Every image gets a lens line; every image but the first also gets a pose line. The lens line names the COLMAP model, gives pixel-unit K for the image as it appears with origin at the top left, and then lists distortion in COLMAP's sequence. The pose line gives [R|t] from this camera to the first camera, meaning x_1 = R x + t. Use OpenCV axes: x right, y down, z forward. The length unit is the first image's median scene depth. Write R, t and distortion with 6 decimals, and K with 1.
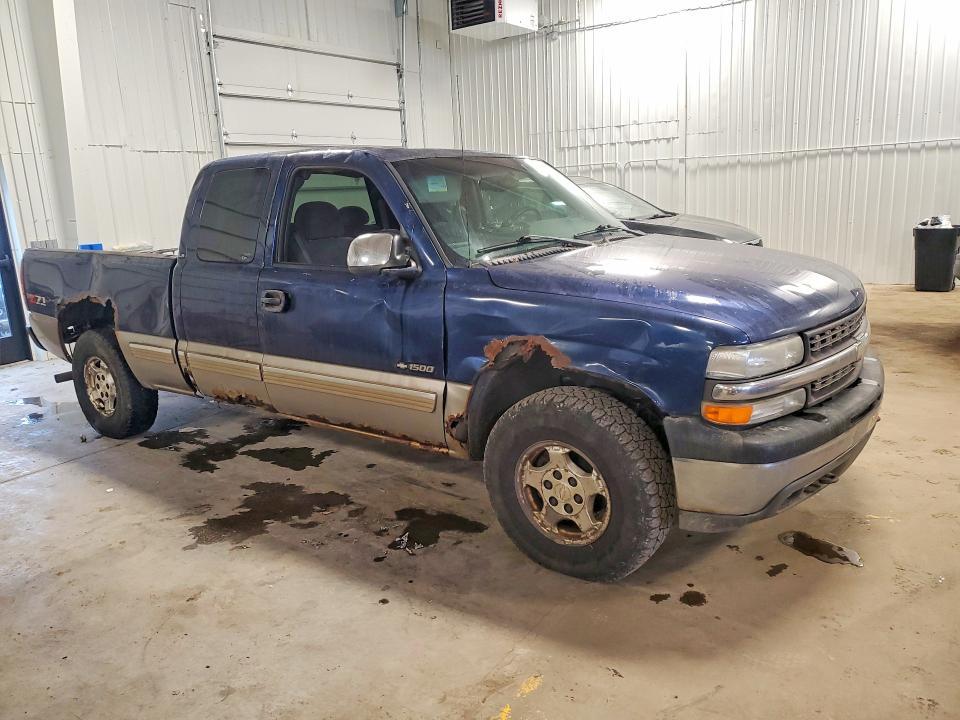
lens RADIAL K [[766.3, 0, 464.2], [0, 766.3, 363.7], [0, 0, 1]] dist [-0.006394, 0.008720]
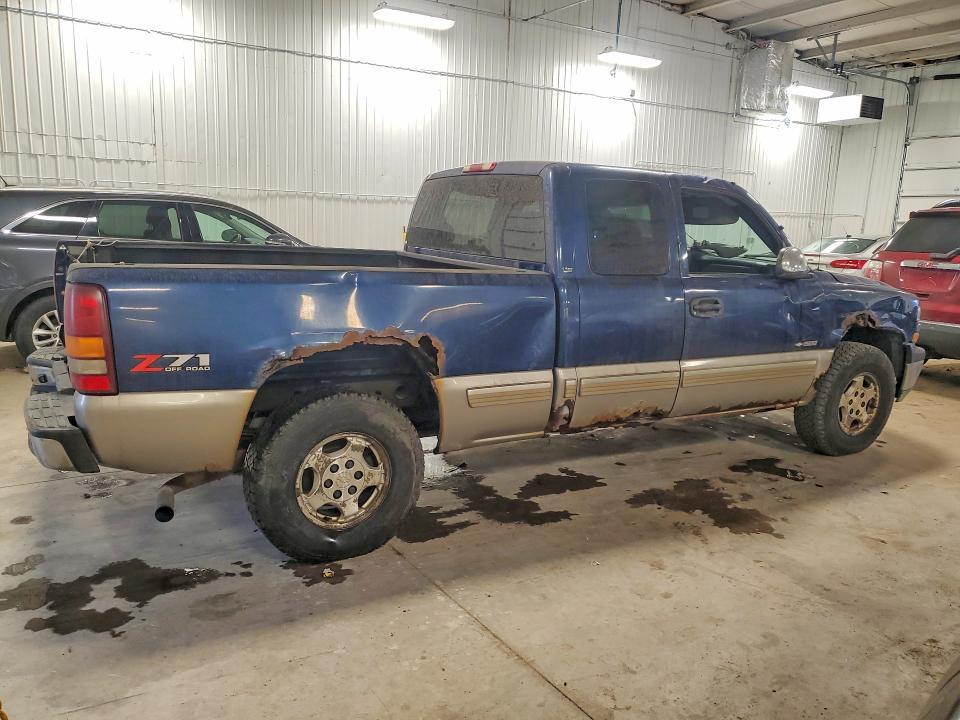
lens RADIAL K [[766.3, 0, 464.2], [0, 766.3, 363.7], [0, 0, 1]] dist [-0.006394, 0.008720]
pose [[0.370703, -0.105646, 0.922723, -1.314801], [0.152695, 0.986923, 0.051652, -0.104971], [-0.916113, 0.121747, 0.381987, 0.859389]]
